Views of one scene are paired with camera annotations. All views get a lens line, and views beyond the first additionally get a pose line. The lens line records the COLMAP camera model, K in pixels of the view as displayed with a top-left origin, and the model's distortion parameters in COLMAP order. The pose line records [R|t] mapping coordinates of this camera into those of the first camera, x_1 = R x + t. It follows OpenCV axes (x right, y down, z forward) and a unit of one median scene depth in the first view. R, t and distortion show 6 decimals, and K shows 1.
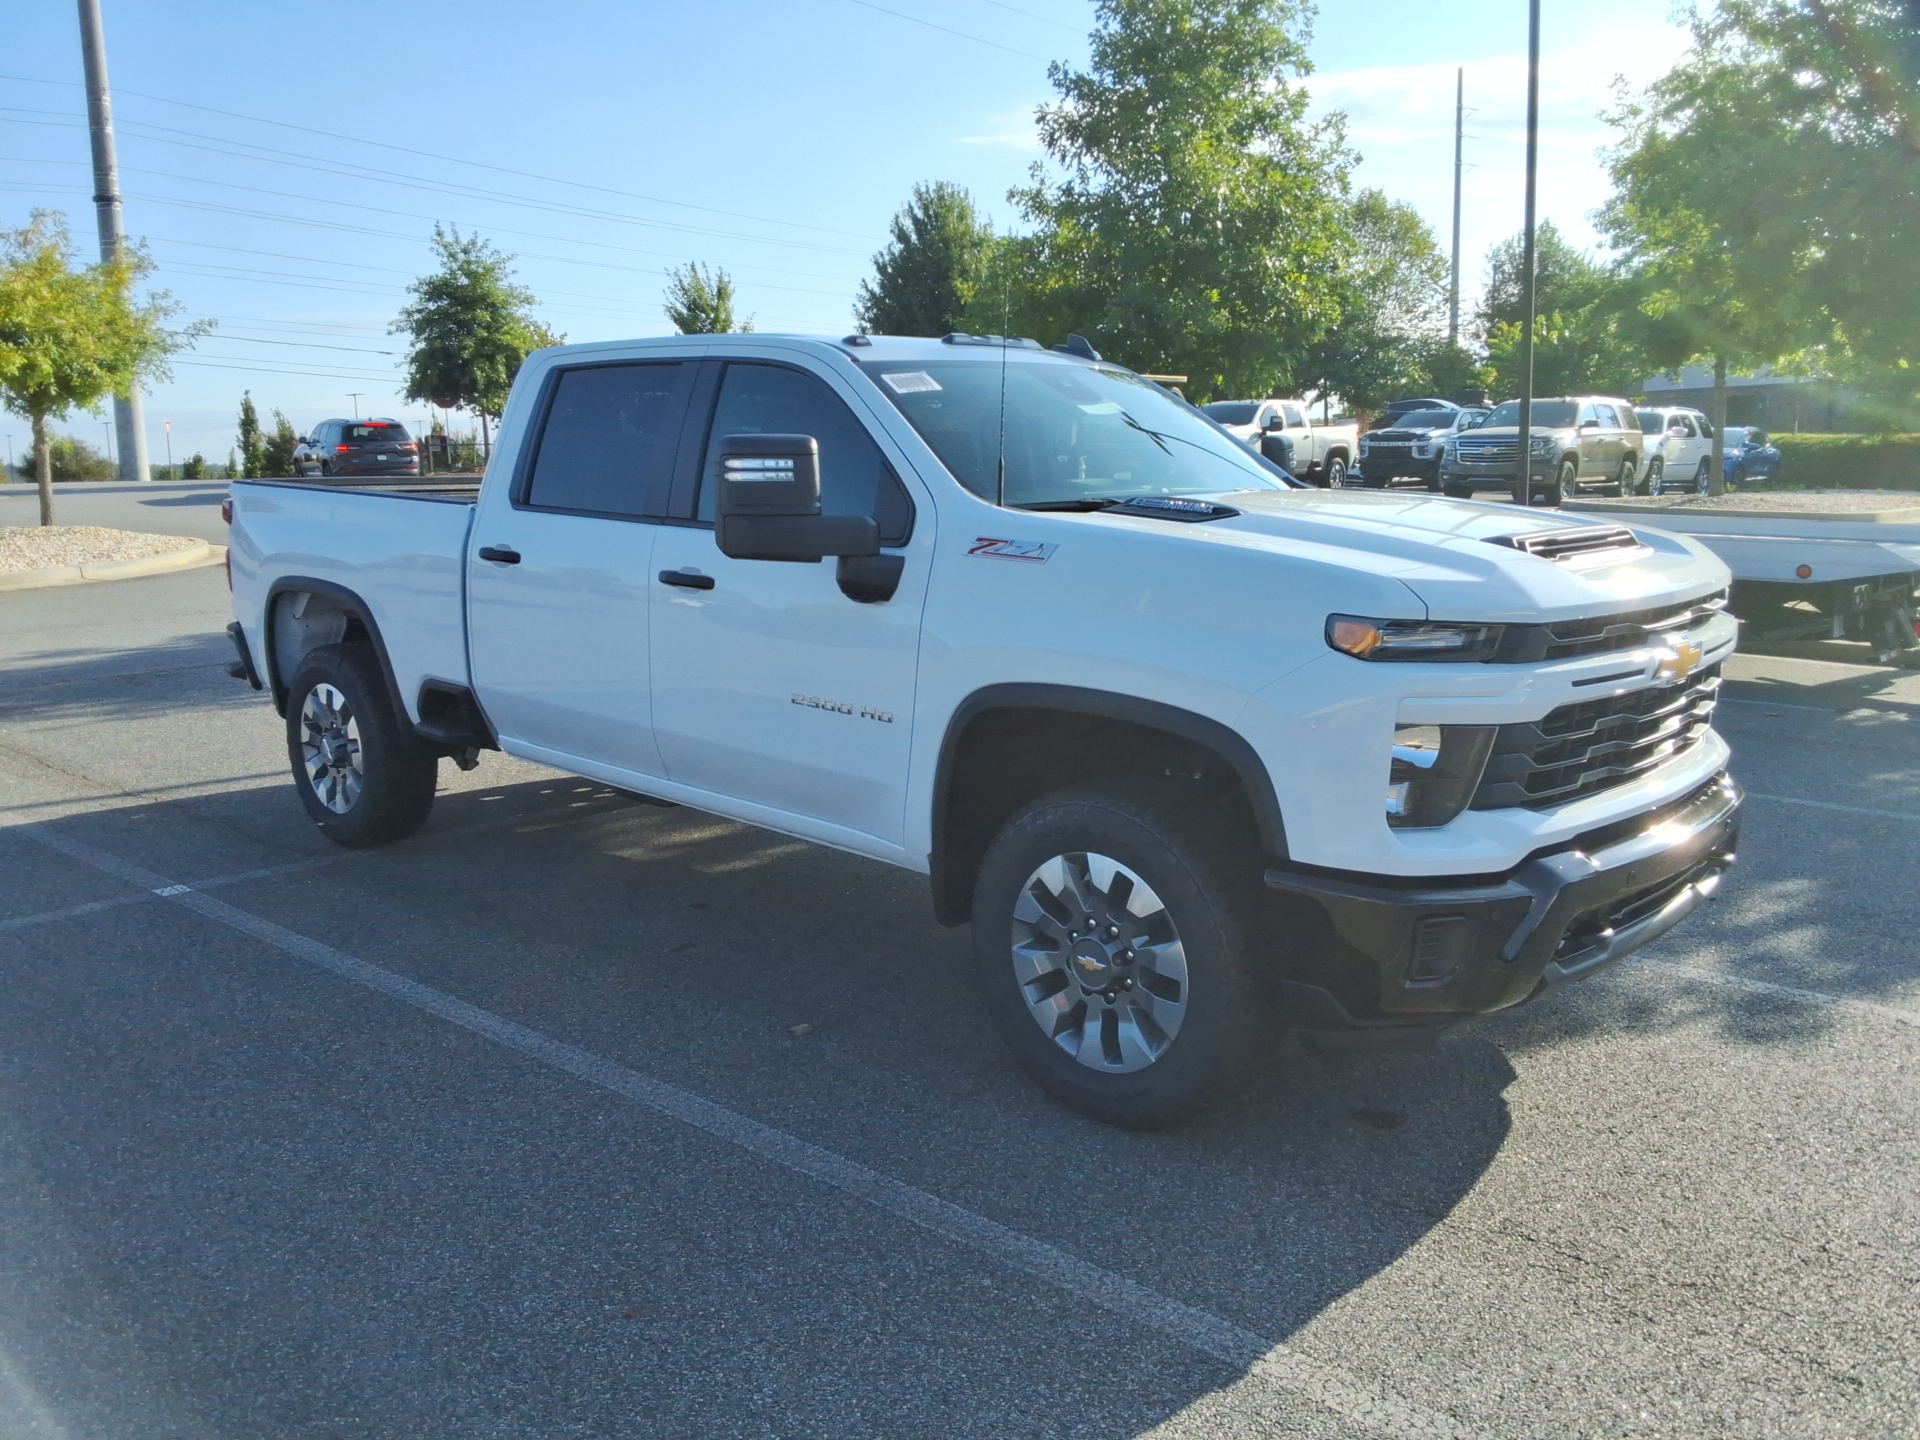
lens RADIAL K [[1527.4, 0, 978.1], [0, 1527.4, 703.7], [0, 0, 1]] dist [0.121135, -0.195388]
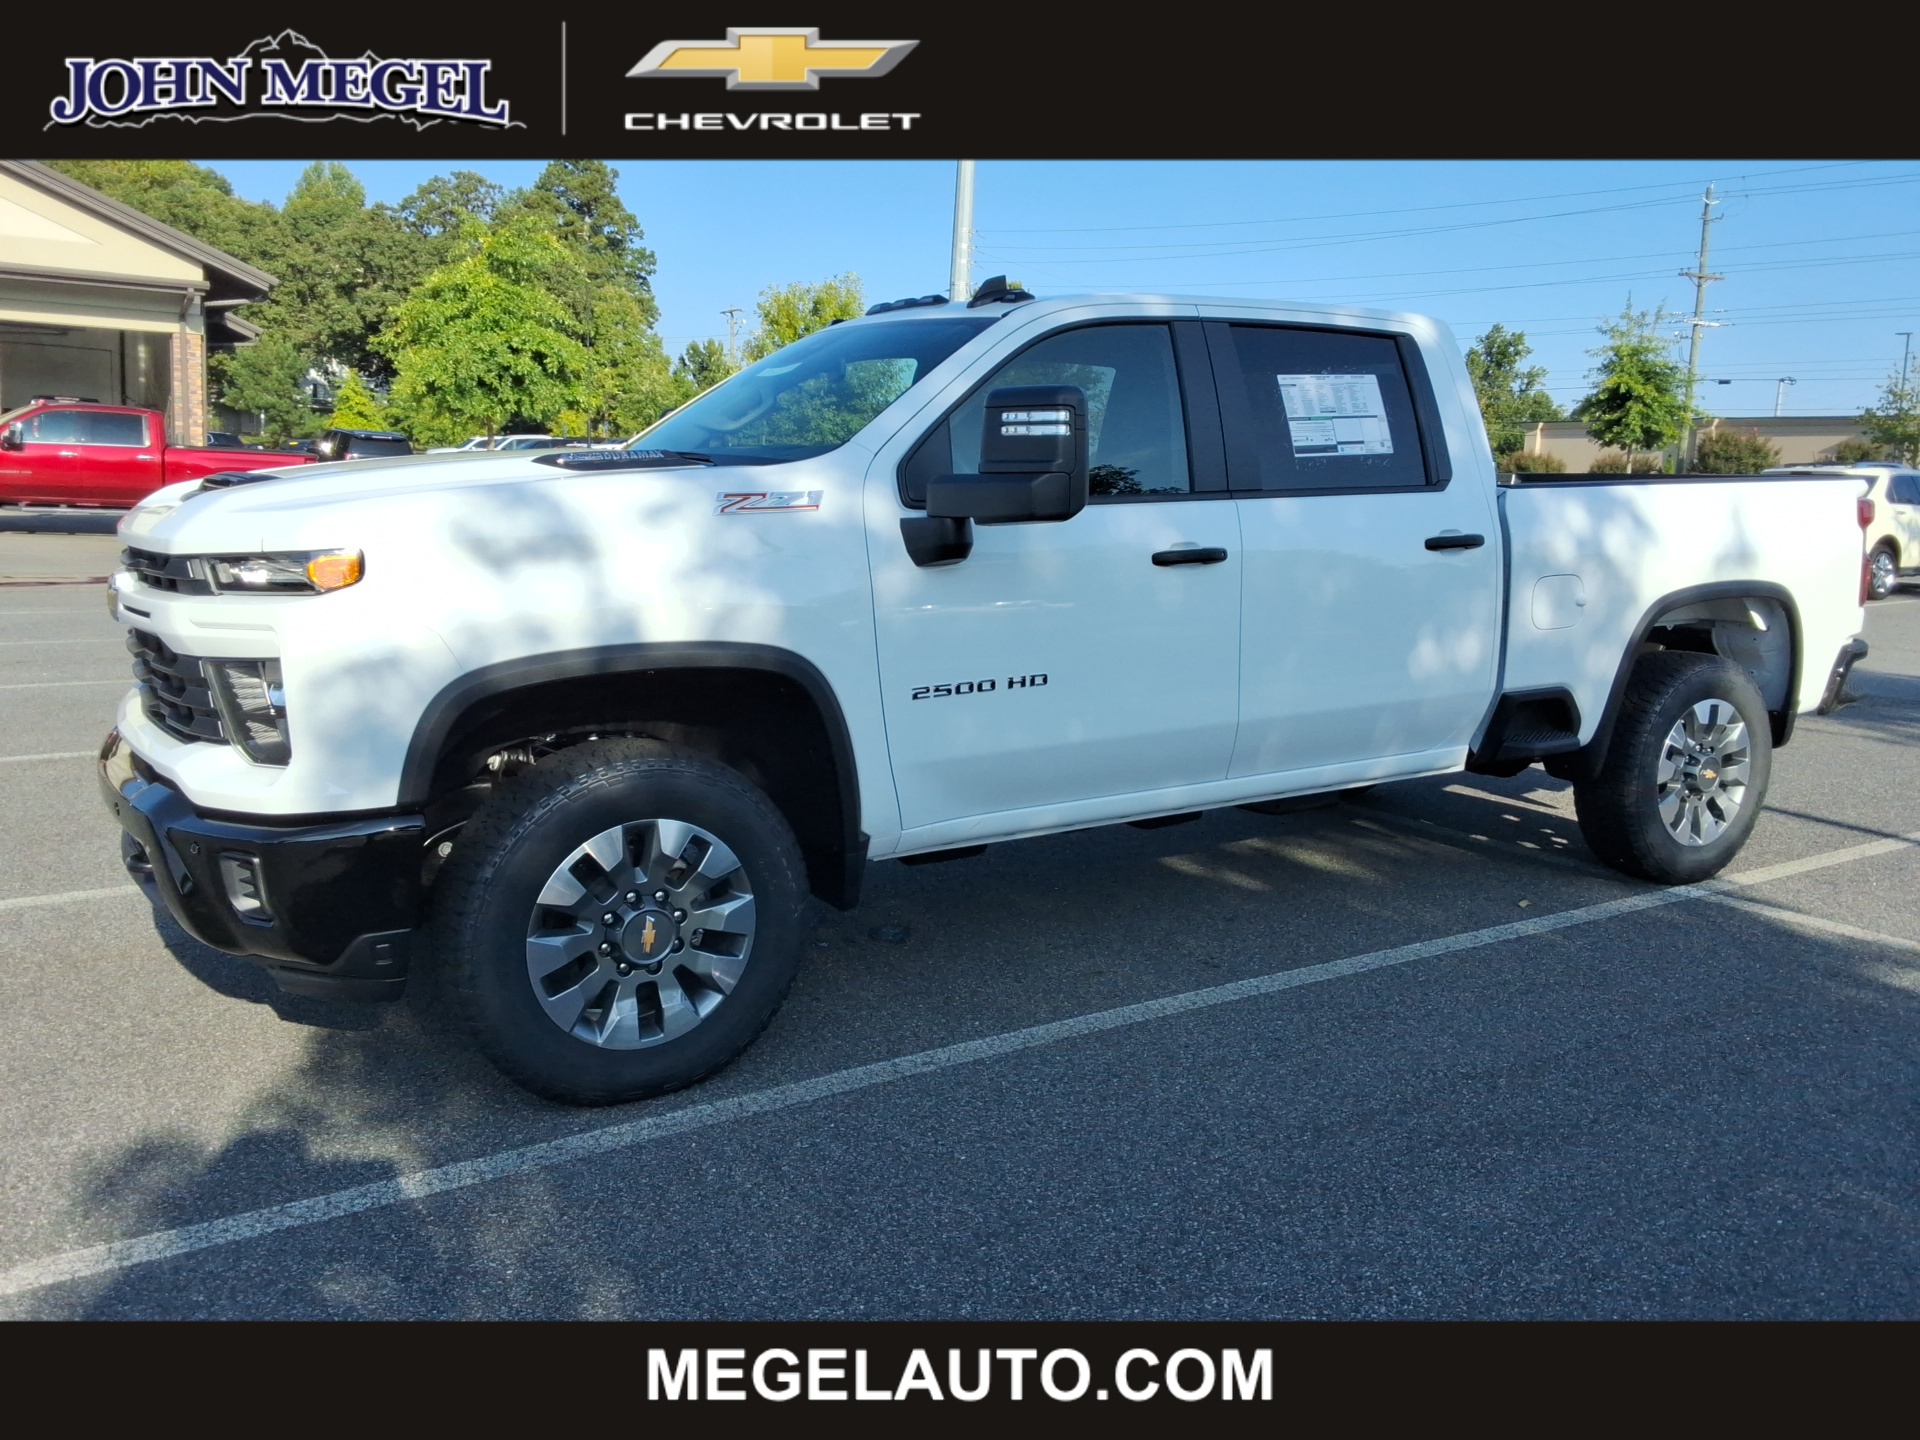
lens RADIAL K [[1527.4, 0, 978.1], [0, 1527.4, 703.7], [0, 0, 1]] dist [0.121135, -0.195388]
pose [[-0.262509, 0.145726, -0.953862, 0.113302], [-0.176035, 0.964709, 0.195829, -0.022927], [0.948736, 0.219320, -0.227592, 0.157397]]
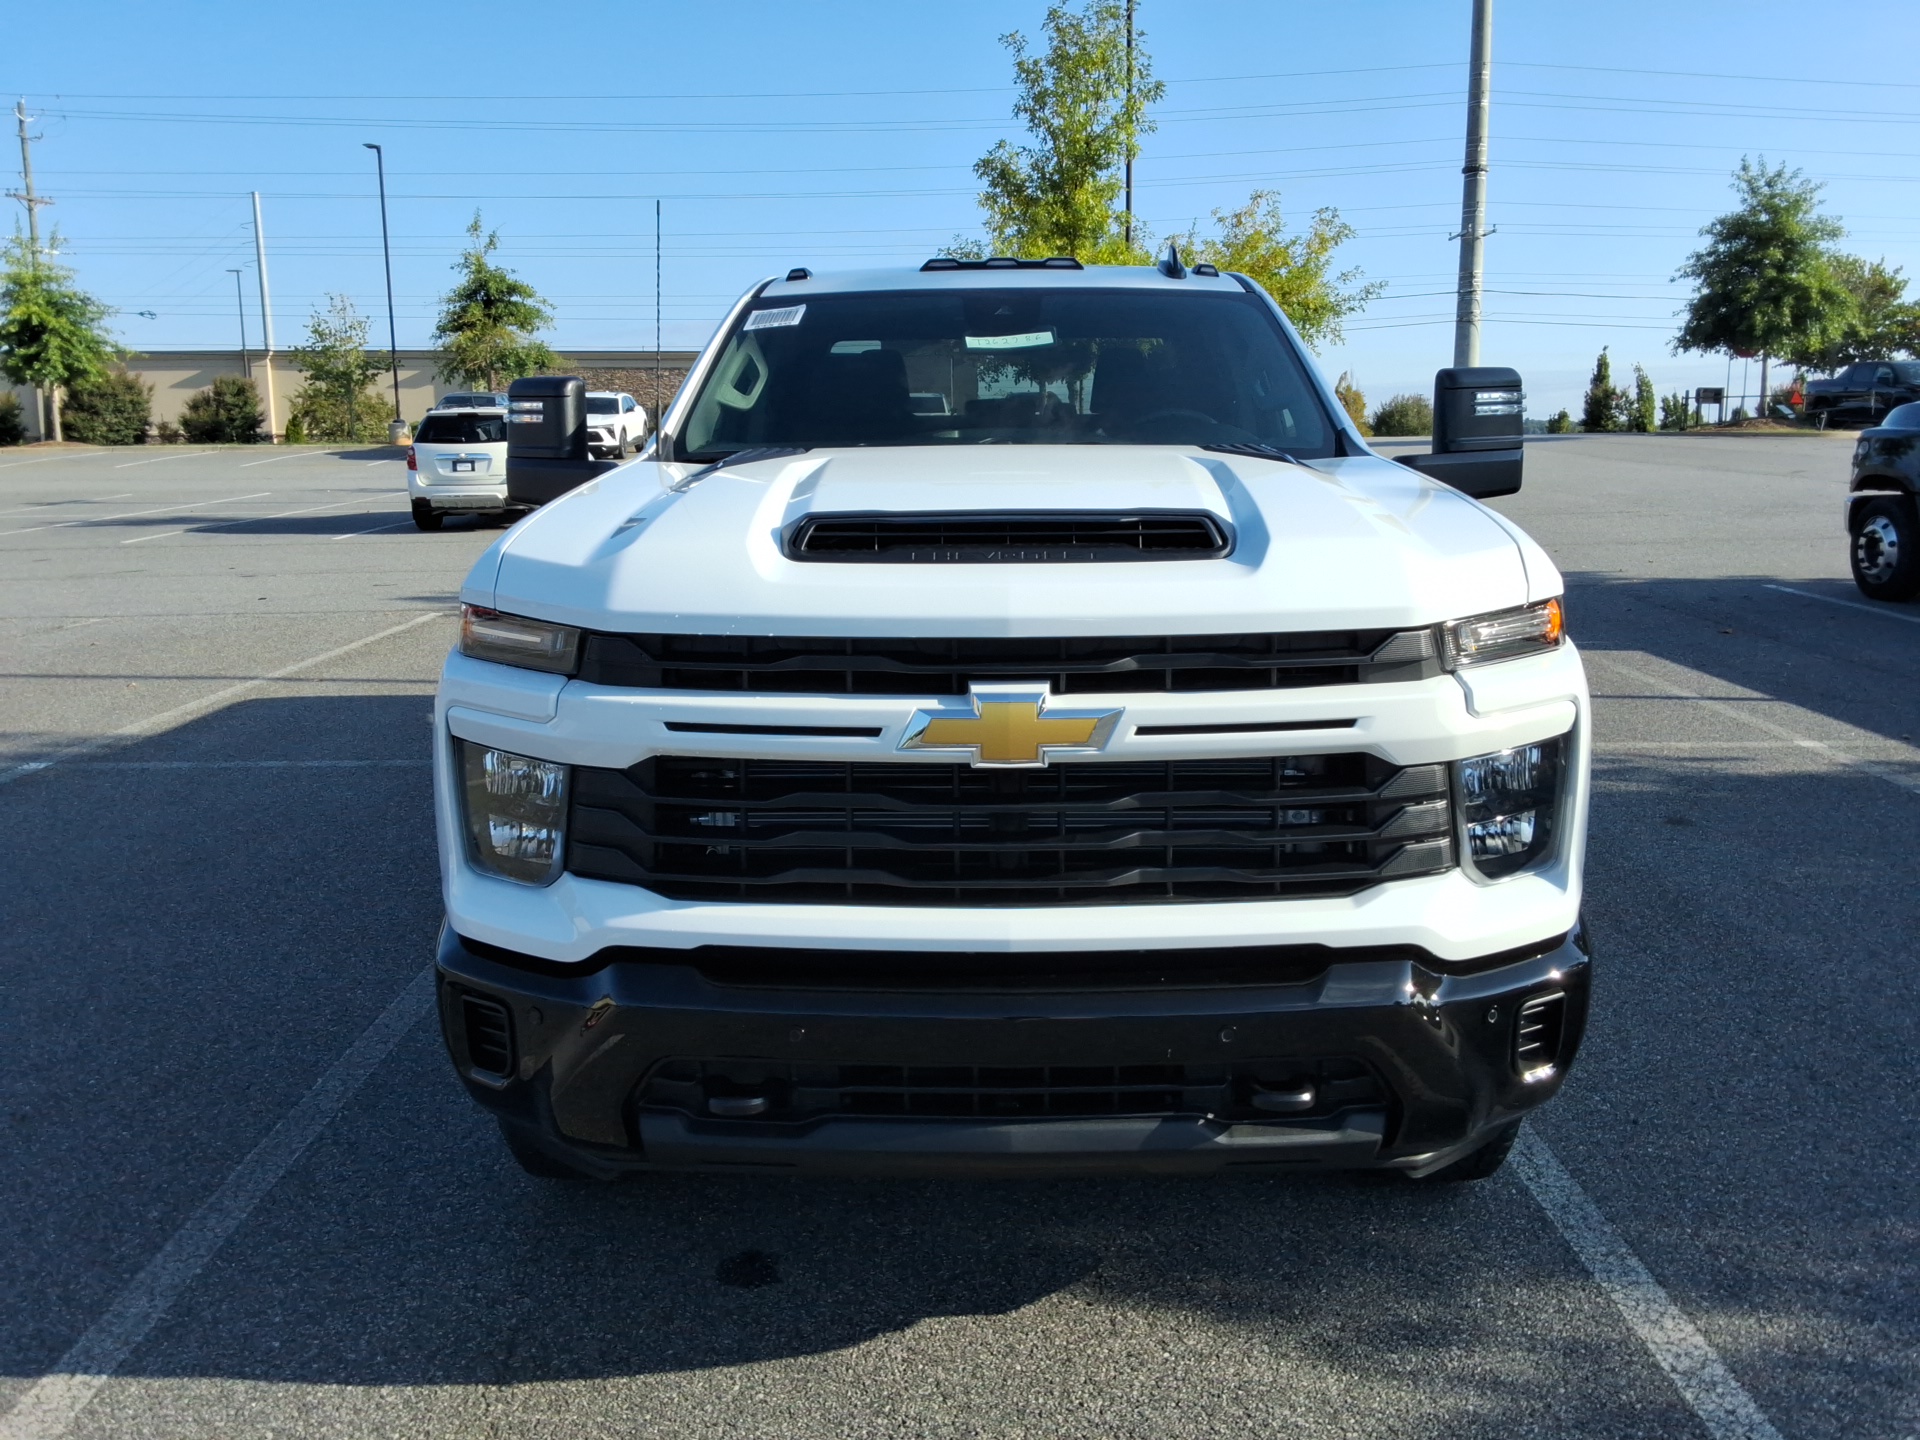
lens RADIAL K [[1534.9, 0, 983.5], [0, 1534.9, 710.5], [0, 0, 1]] dist [0.117740, -0.182039]
pose [[0.667327, 0.140483, -0.731395, 0.078312], [-0.117928, 0.989591, 0.082479, -0.007420], [0.735369, 0.031212, 0.676948, 0.050966]]
